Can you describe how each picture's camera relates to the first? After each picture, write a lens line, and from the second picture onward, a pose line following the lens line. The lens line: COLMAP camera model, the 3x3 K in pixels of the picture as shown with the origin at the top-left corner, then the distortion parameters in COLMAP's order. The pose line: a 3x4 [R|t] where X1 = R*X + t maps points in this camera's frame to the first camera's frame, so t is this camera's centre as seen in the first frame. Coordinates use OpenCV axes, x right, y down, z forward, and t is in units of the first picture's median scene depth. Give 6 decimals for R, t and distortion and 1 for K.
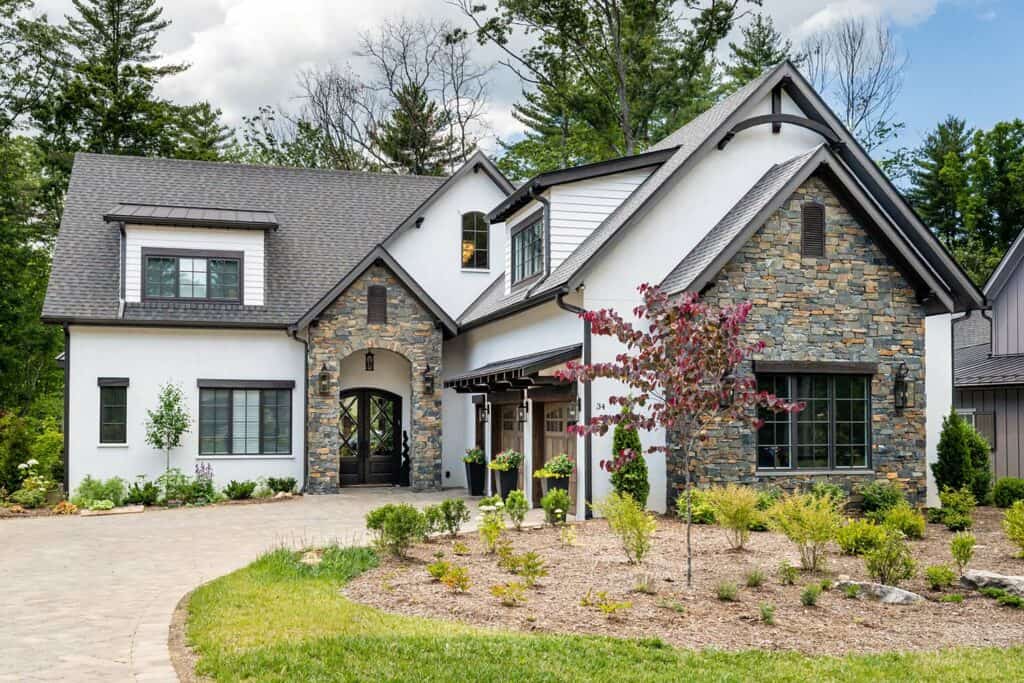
lens RADIAL K [[1006.6, 0, 510.8], [0, 1006.6, 399.8], [0, 0, 1]] dist [-0.006300, 0.004210]
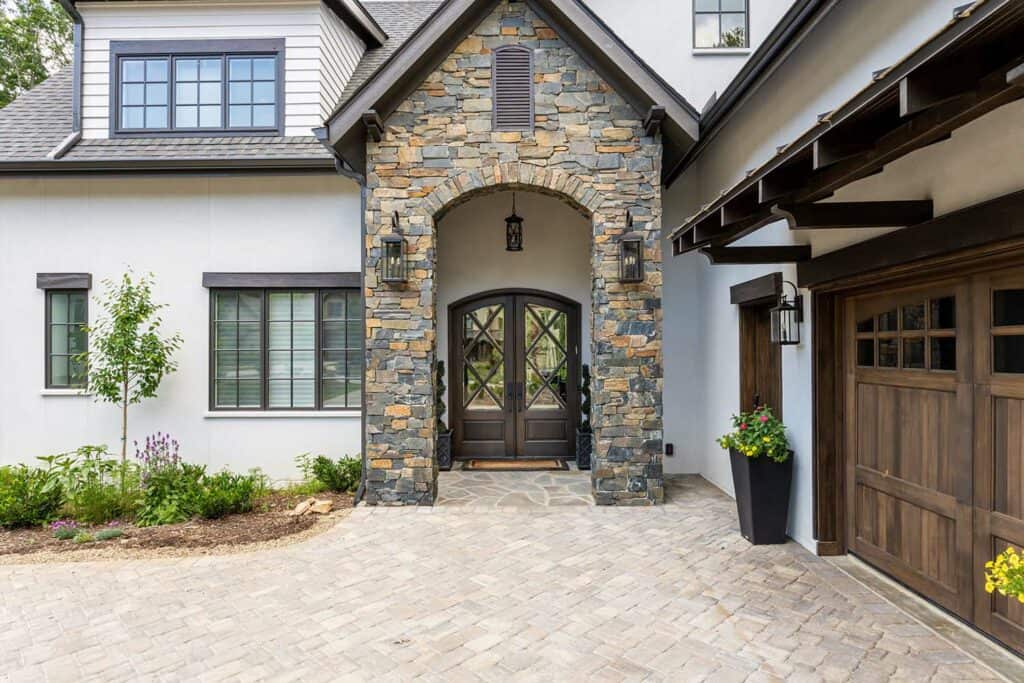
lens RADIAL K [[588.3, 0, 506.8], [0, 588.3, 350.9], [0, 0, 1]] dist [0.000275, -0.000005]
pose [[0.961094, -0.007586, -0.276117, -0.088396], [0.011699, 0.999844, 0.013252, 0.027843], [0.275973, -0.015966, 0.961033, 1.034416]]
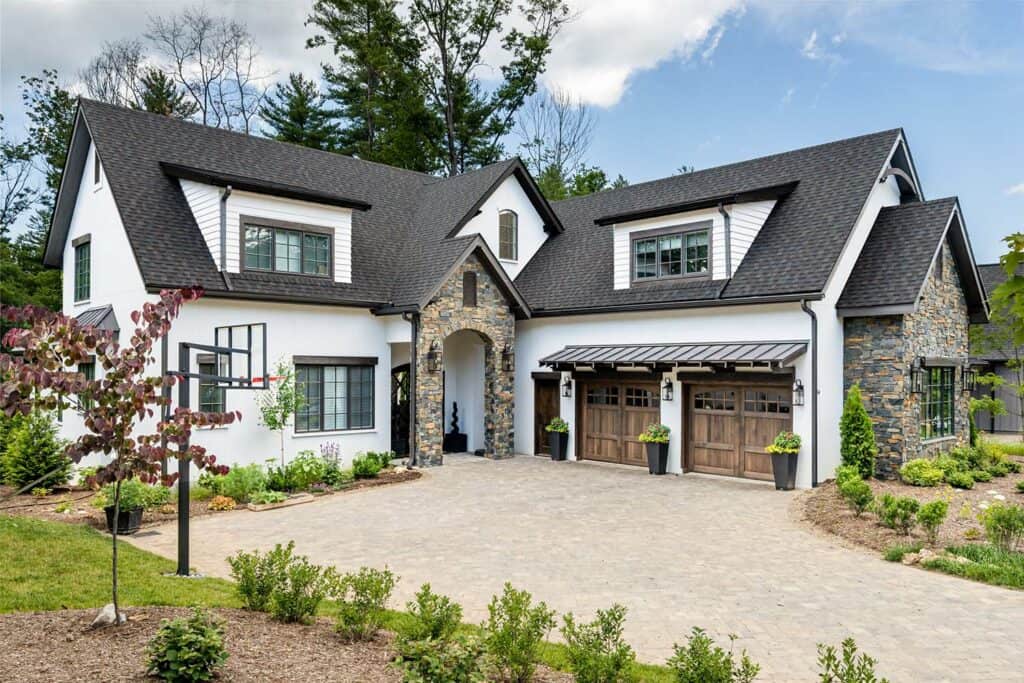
lens RADIAL K [[756.1, 0, 512.9], [0, 756.1, 366.2], [0, 0, 1]] dist [-0.001565, 0.002790]
pose [[0.886607, 0.002832, 0.462516, -0.651053], [-0.011985, 0.999786, 0.016852, -0.035573], [-0.462369, -0.020484, 0.886451, 0.354235]]
